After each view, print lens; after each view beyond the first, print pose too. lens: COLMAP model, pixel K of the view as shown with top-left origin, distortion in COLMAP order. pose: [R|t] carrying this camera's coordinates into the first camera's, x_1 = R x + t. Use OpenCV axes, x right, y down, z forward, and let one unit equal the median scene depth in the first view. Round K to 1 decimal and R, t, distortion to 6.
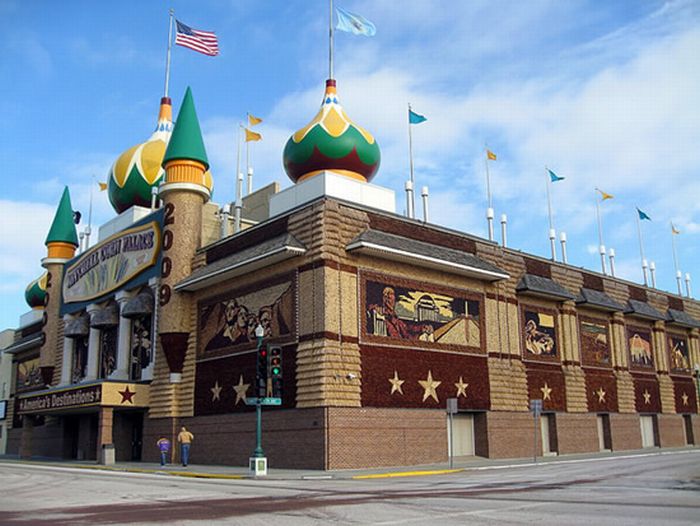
lens RADIAL K [[666.2, 0, 371.6], [0, 666.2, 262.0], [0, 0, 1]] dist [-0.012890, -0.004198]
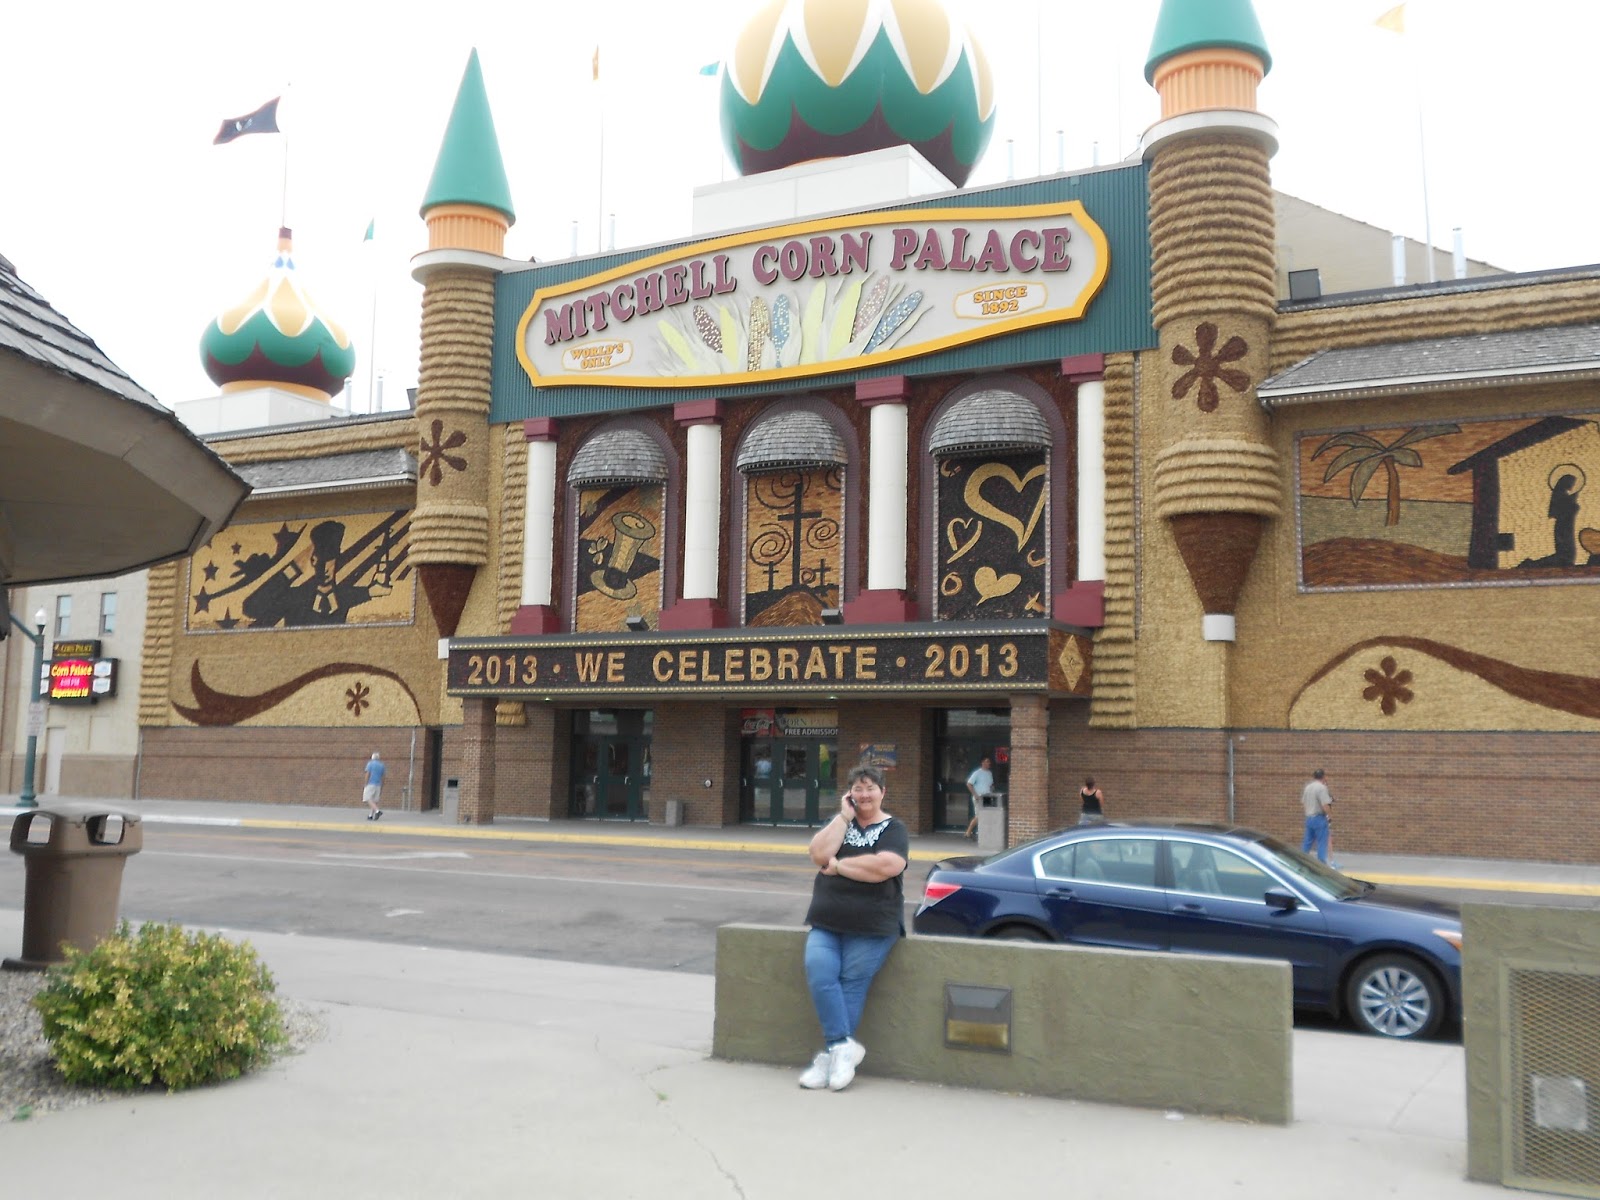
lens RADIAL K [[1522.8, 0, 849.3], [0, 1522.8, 597.7], [0, 0, 1]] dist [-0.012890, -0.004198]
pose [[0.936920, 0.099036, 0.335221, -0.771912], [-0.136103, 0.986698, 0.088894, 0.105892], [-0.321958, -0.128911, 0.937936, 0.248104]]
